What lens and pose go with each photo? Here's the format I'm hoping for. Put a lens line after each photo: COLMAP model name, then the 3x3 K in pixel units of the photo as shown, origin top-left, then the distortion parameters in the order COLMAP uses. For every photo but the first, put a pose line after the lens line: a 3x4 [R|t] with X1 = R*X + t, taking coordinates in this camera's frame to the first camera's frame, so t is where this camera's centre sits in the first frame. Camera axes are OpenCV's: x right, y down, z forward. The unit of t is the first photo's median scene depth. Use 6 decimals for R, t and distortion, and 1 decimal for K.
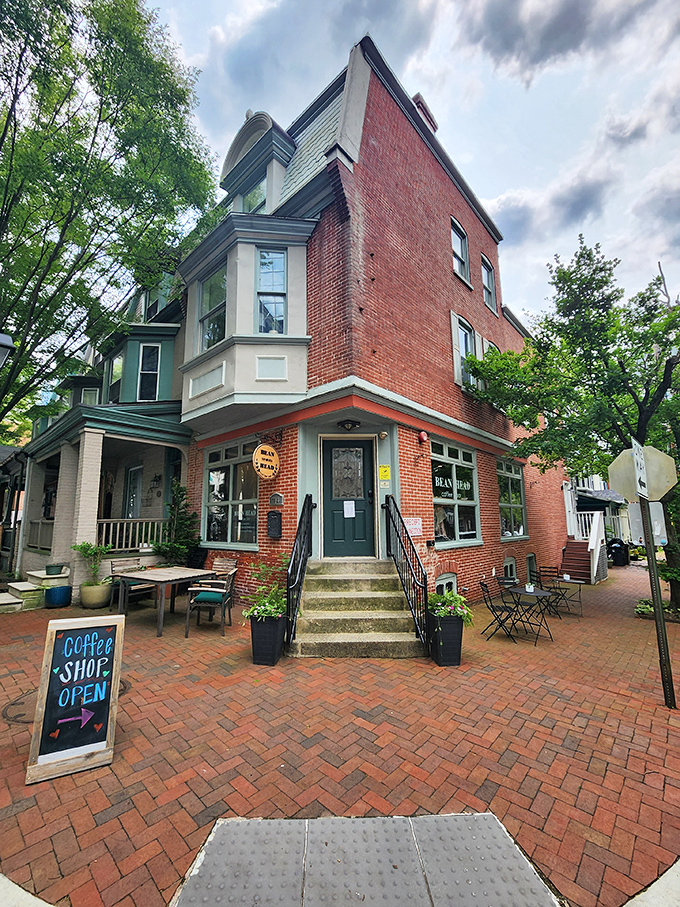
lens RADIAL K [[377.0, 0, 340.5], [0, 377.0, 462.1], [0, 0, 1]] dist [-0.001615, 0.000034]
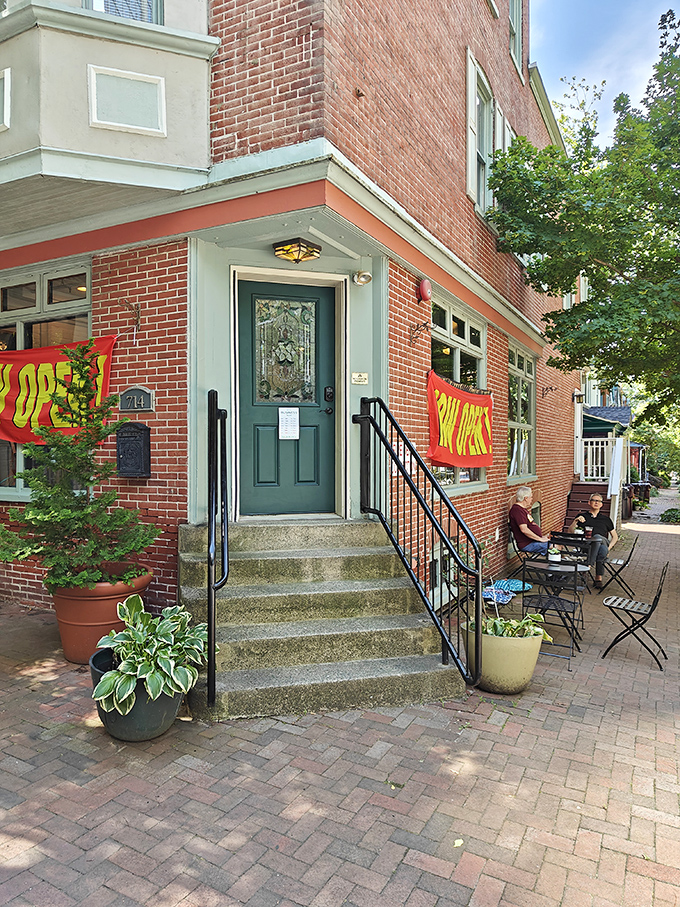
lens RADIAL K [[635.7, 0, 338.7], [0, 635.7, 449.8], [0, 0, 1]] dist [0.012259, 0.000632]
pose [[0.969893, 0.014441, 0.243103, -0.119213], [-0.052606, 0.987096, 0.151242, 0.026872], [-0.237782, -0.159477, 0.958137, 0.158631]]
